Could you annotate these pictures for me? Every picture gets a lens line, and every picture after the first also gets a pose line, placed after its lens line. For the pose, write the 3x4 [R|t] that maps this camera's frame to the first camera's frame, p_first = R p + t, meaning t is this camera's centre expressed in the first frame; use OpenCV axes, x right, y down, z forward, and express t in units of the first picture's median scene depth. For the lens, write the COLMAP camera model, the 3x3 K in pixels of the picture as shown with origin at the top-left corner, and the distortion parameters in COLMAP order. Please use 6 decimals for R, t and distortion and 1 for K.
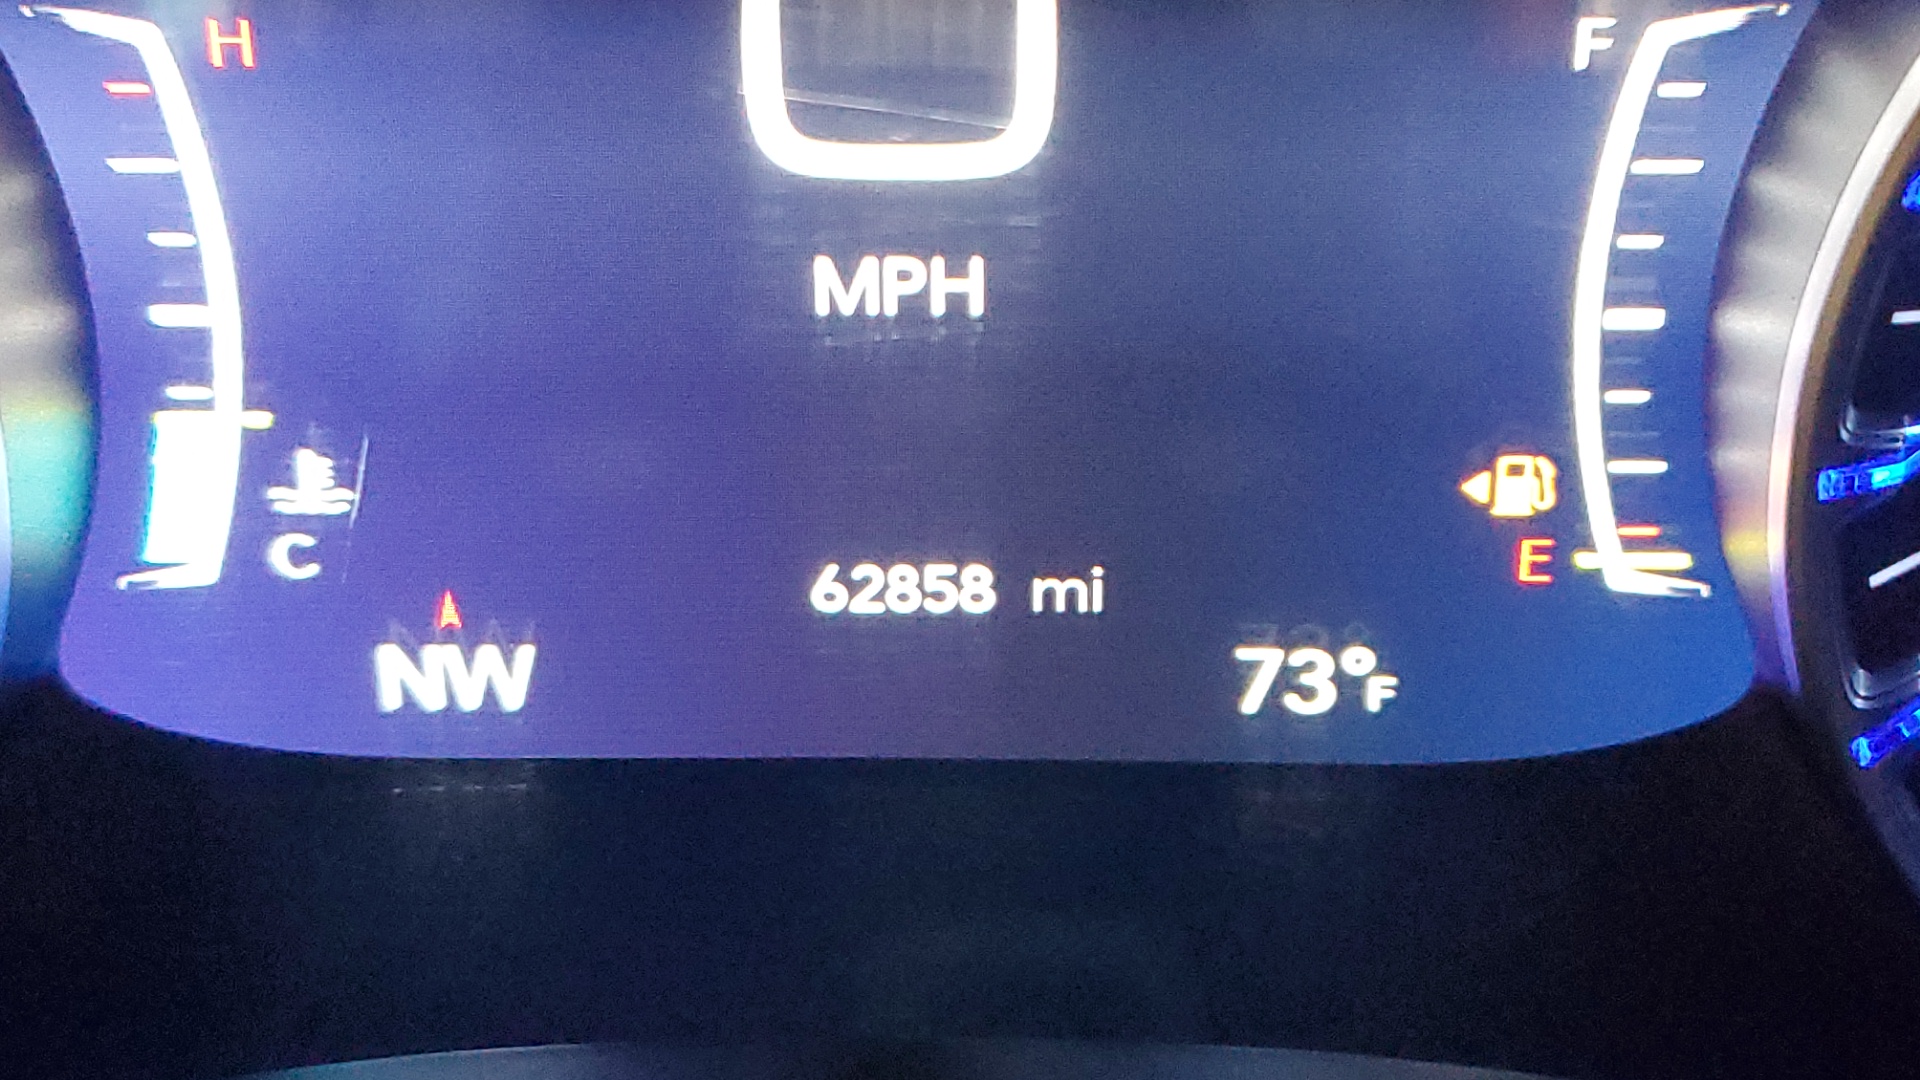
lens RADIAL K [[1536.4, 0, 954.7], [0, 1536.4, 540.3], [0, 0, 1]] dist [0.077751, -0.110342]
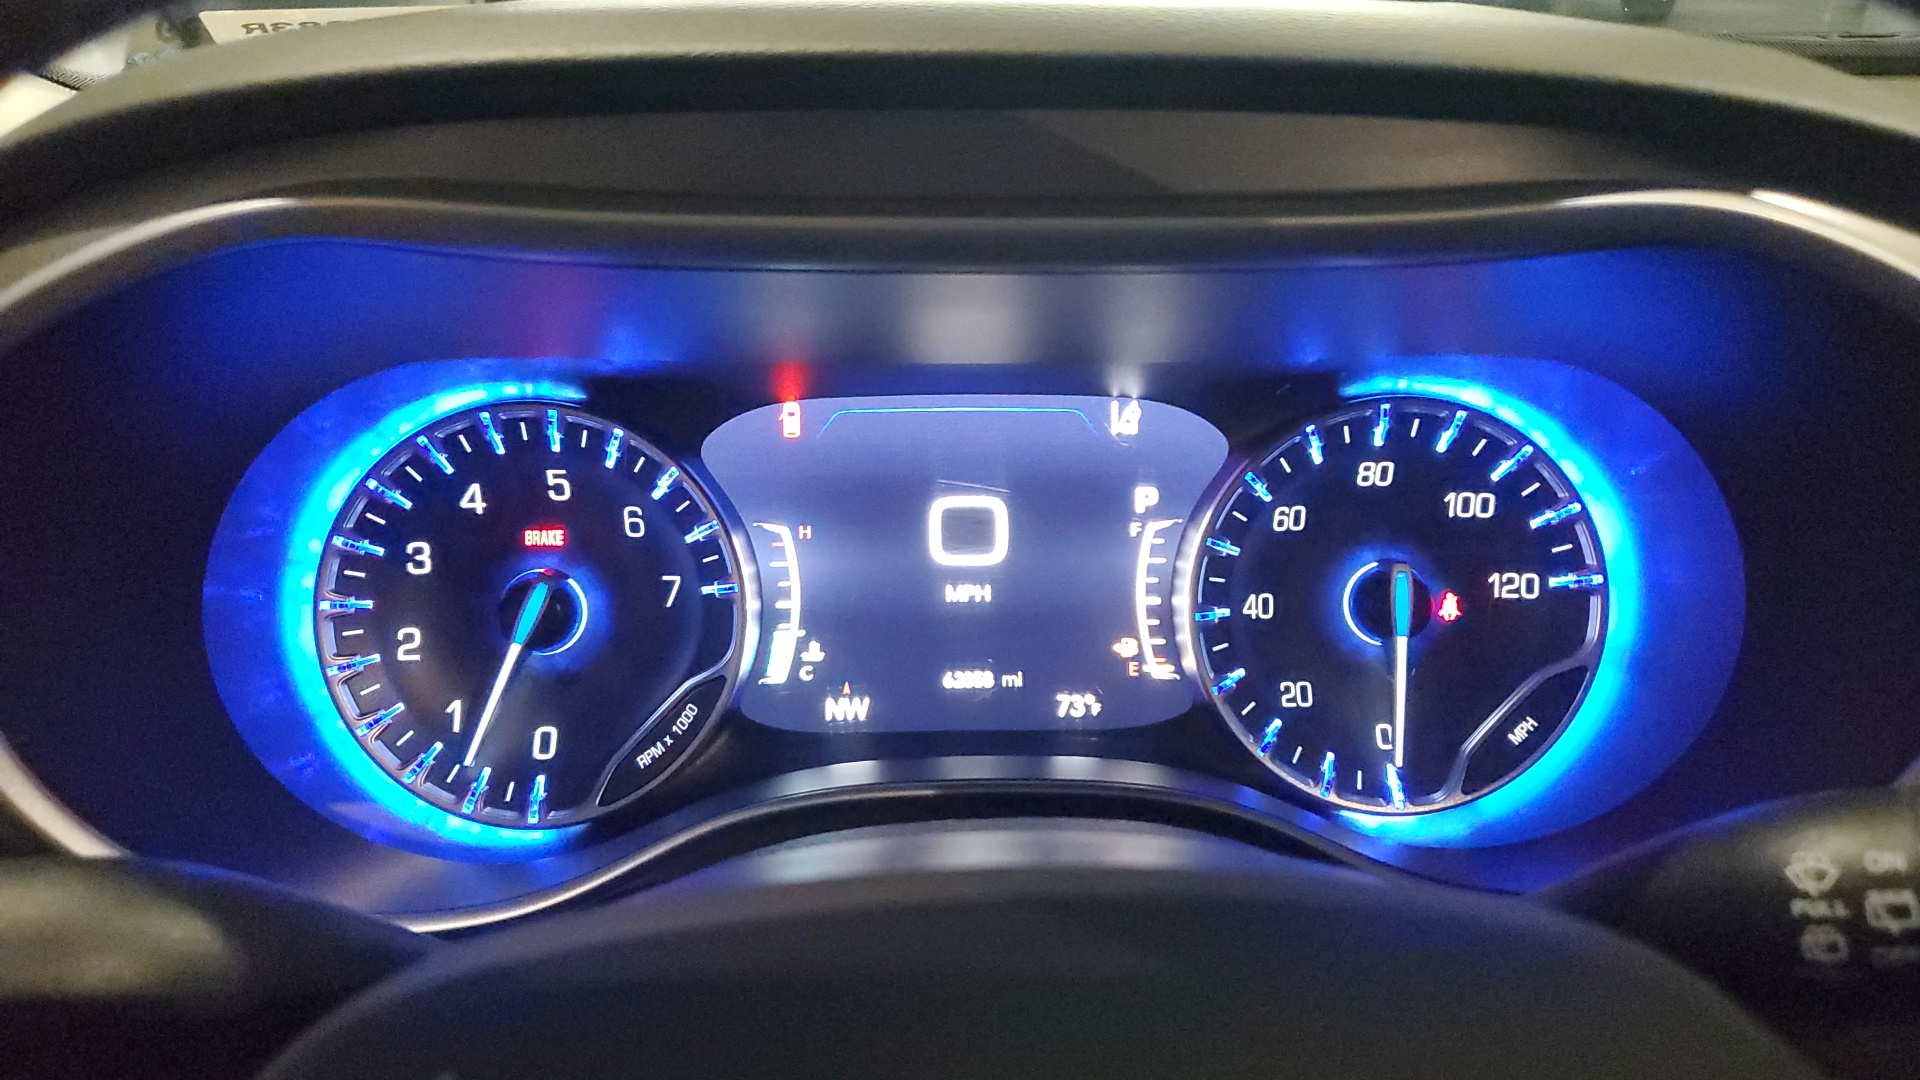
lens RADIAL K [[1536.4, 0, 922.1], [0, 1536.4, 551.3], [0, 0, 1]] dist [0.077751, -0.110342]
pose [[0.950833, -0.008947, -0.309576, 0.970660], [-0.071031, 0.966638, -0.246102, 0.630308], [0.301450, 0.255991, 0.918475, -2.354194]]
